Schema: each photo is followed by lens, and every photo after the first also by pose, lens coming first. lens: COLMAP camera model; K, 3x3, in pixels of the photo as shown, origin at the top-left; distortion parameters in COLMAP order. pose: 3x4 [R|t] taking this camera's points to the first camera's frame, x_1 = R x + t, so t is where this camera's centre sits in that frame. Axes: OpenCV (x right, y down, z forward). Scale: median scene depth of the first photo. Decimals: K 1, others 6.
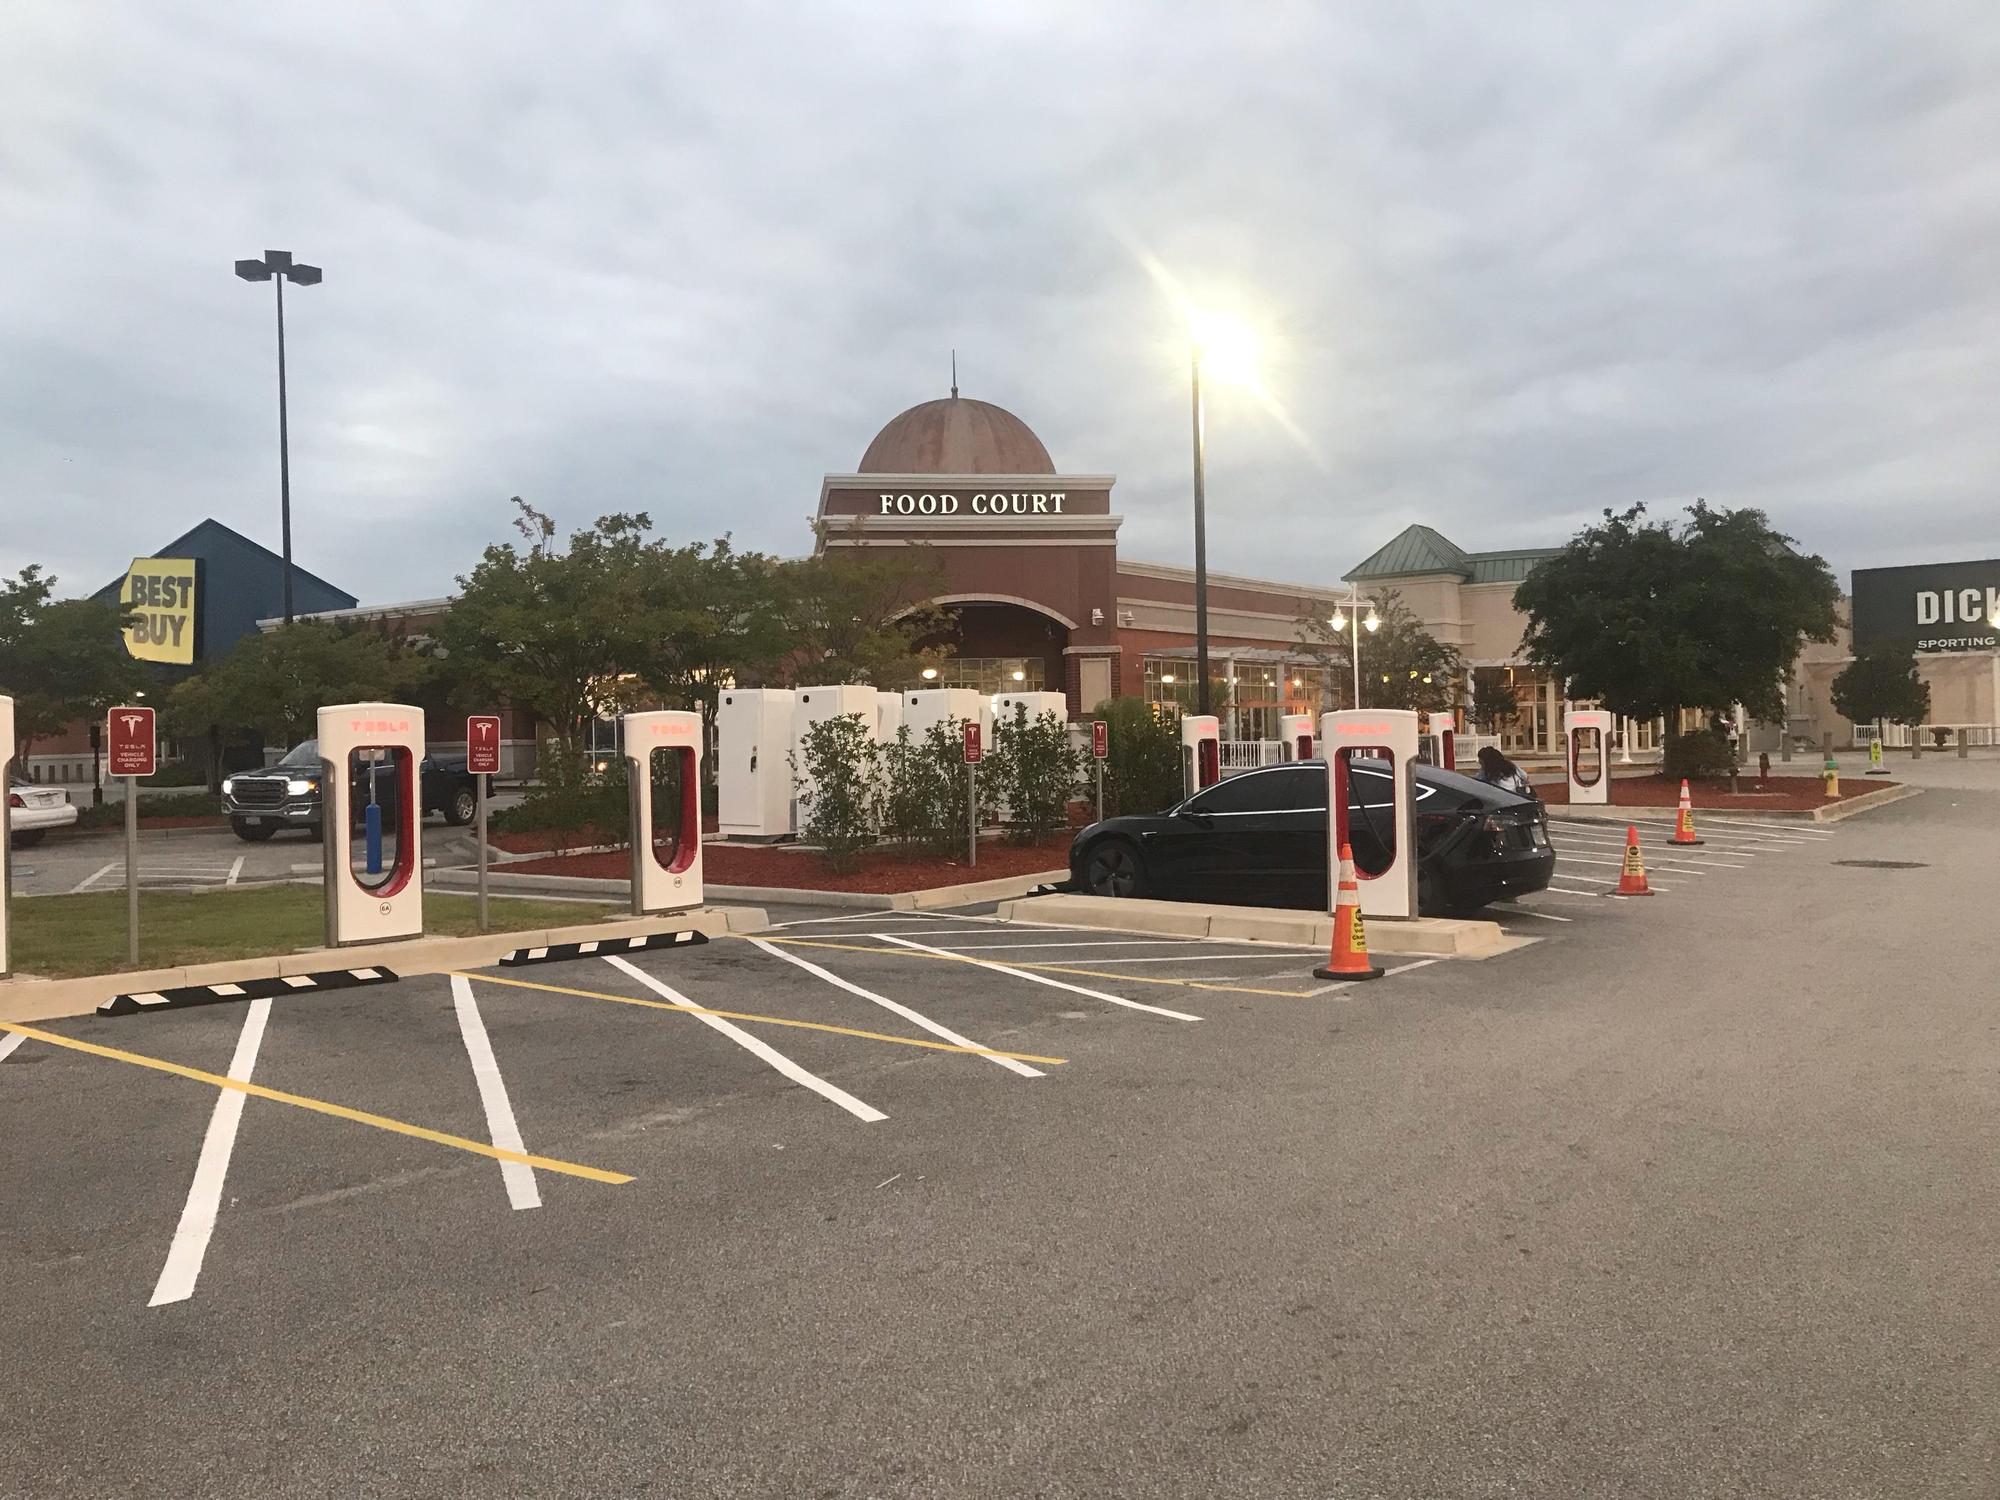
lens RADIAL K [[1613.8, 0, 966.6], [0, 1613.8, 754.0], [0, 0, 1]] dist [0.015793, 0.008926]
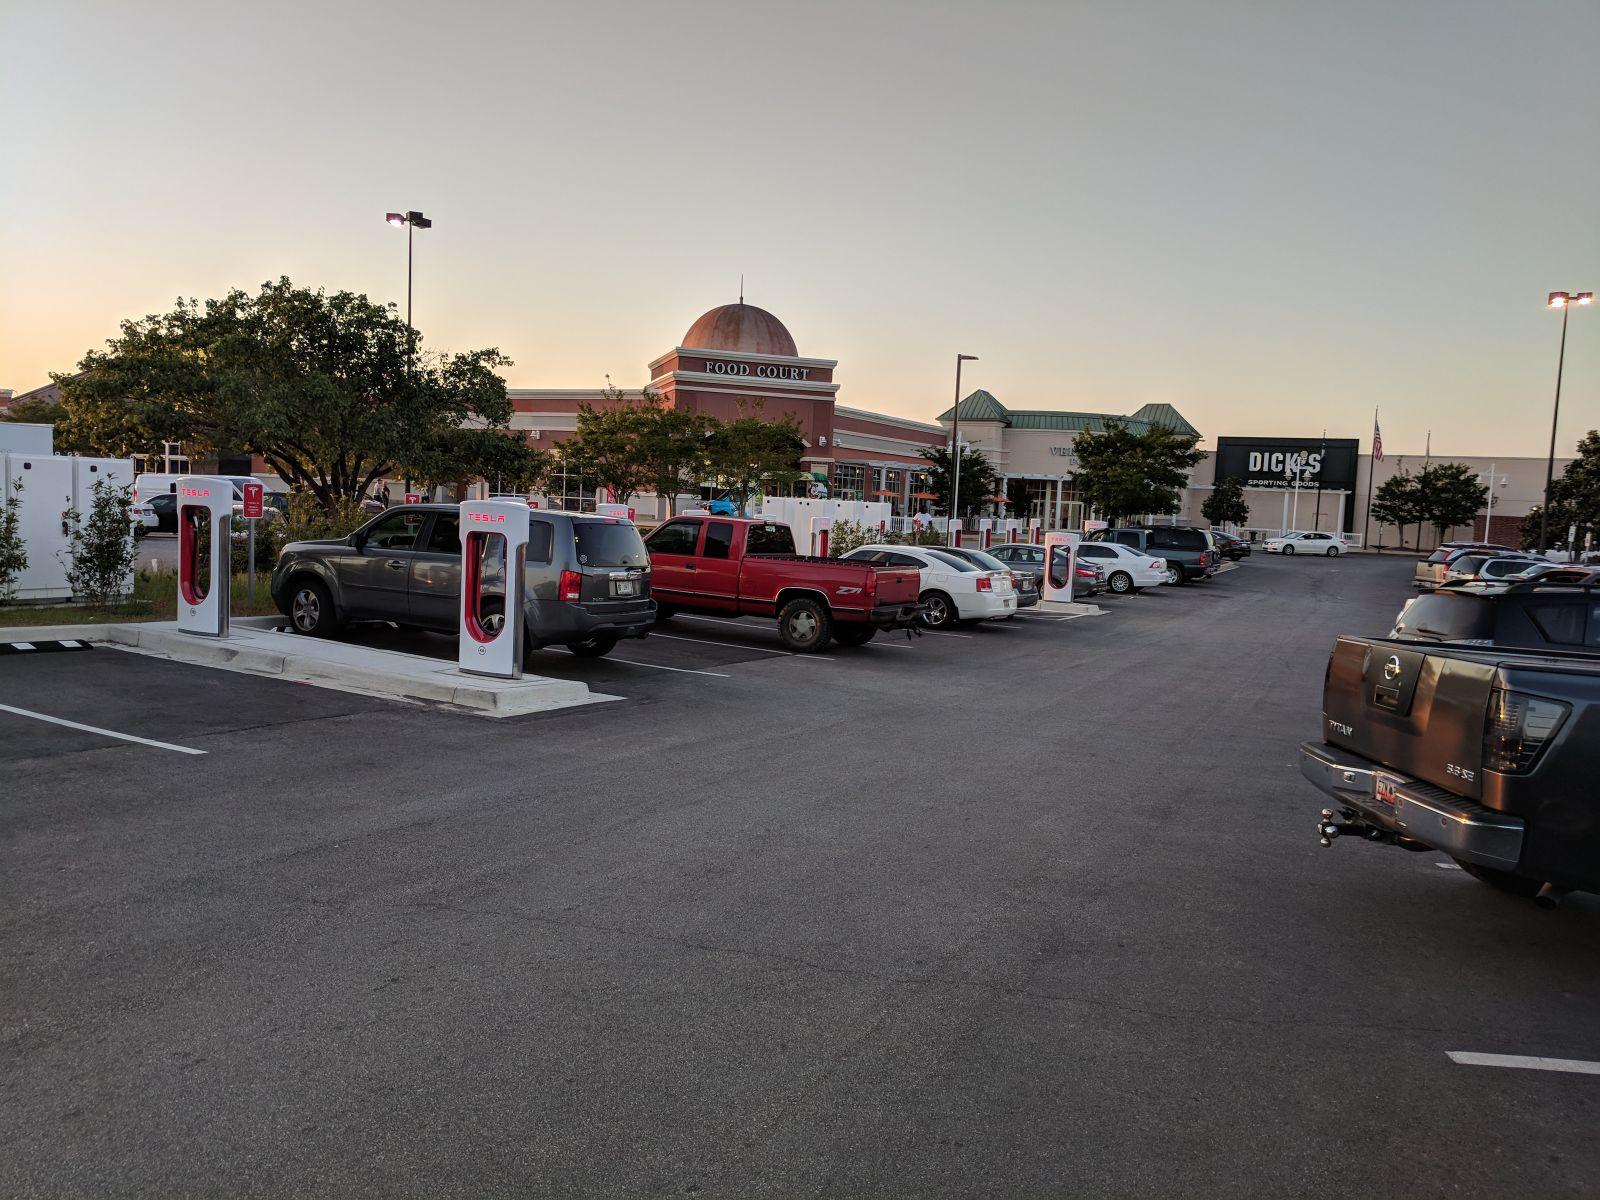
lens RADIAL K [[1179.5, 0, 793.1], [0, 1179.5, 606.6], [0, 0, 1]] dist [0.000501, -0.003927]
pose [[0.985078, 0.047520, 0.165421, -0.150644], [-0.060619, 0.995335, 0.075056, 0.000740], [-0.161082, -0.083964, 0.983363, -0.269796]]
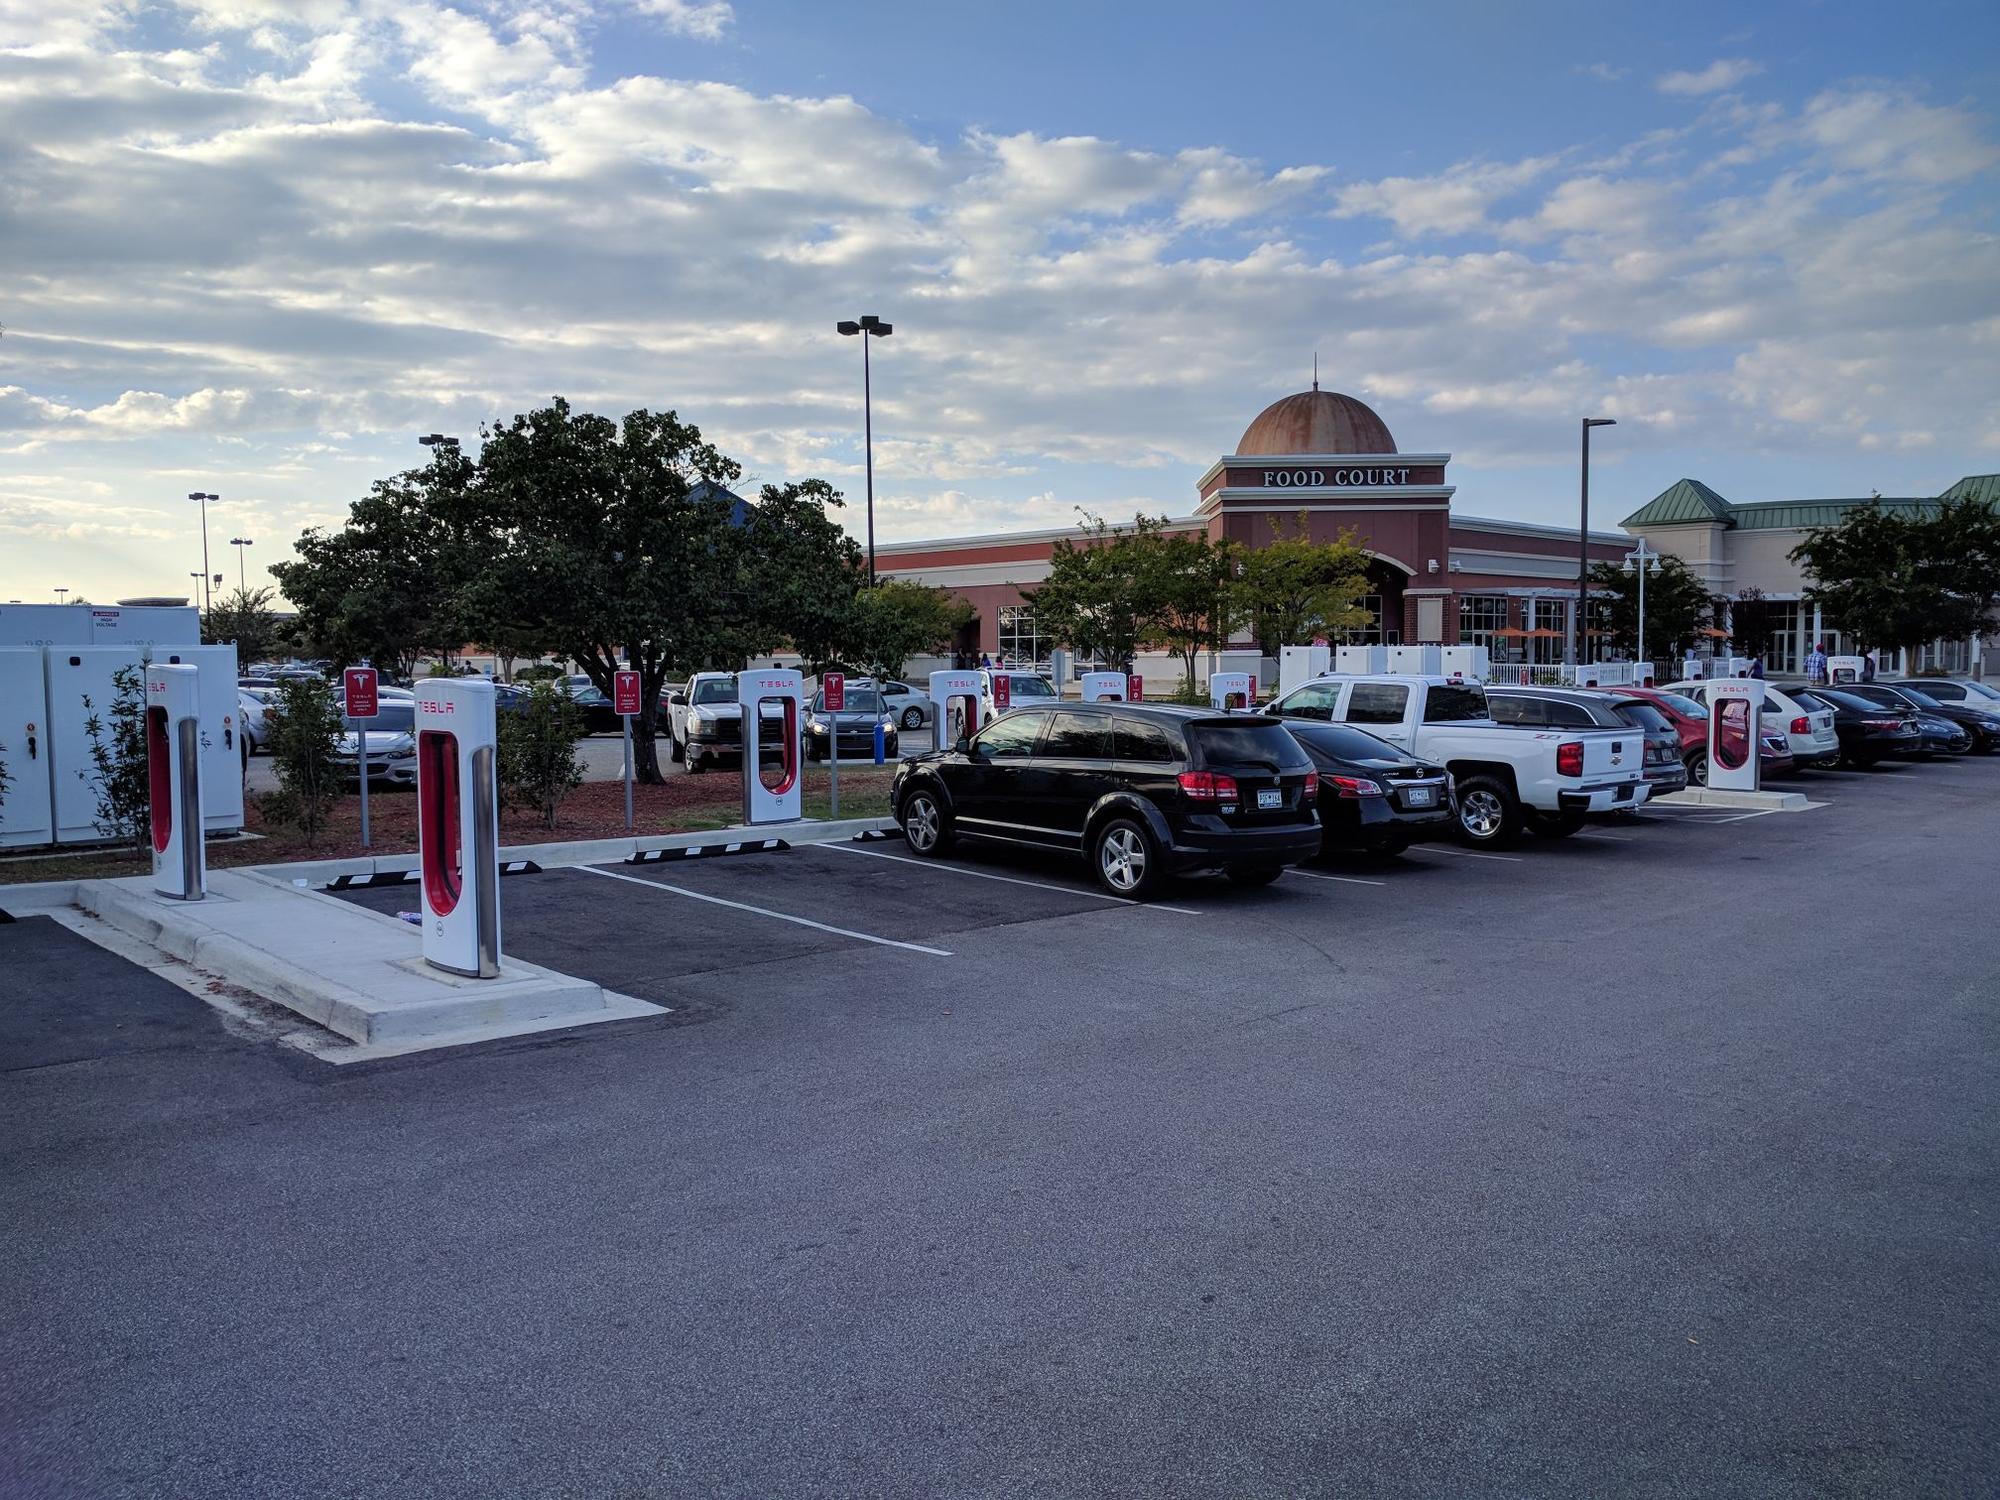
lens RADIAL K [[1474.4, 0, 991.3], [0, 1474.4, 758.2], [0, 0, 1]] dist [0.000501, -0.003927]
pose [[0.989328, 0.018061, -0.144580, -0.089749], [-0.009409, 0.998136, 0.060302, -0.000474], [0.145399, -0.058298, 0.987654, -0.201305]]
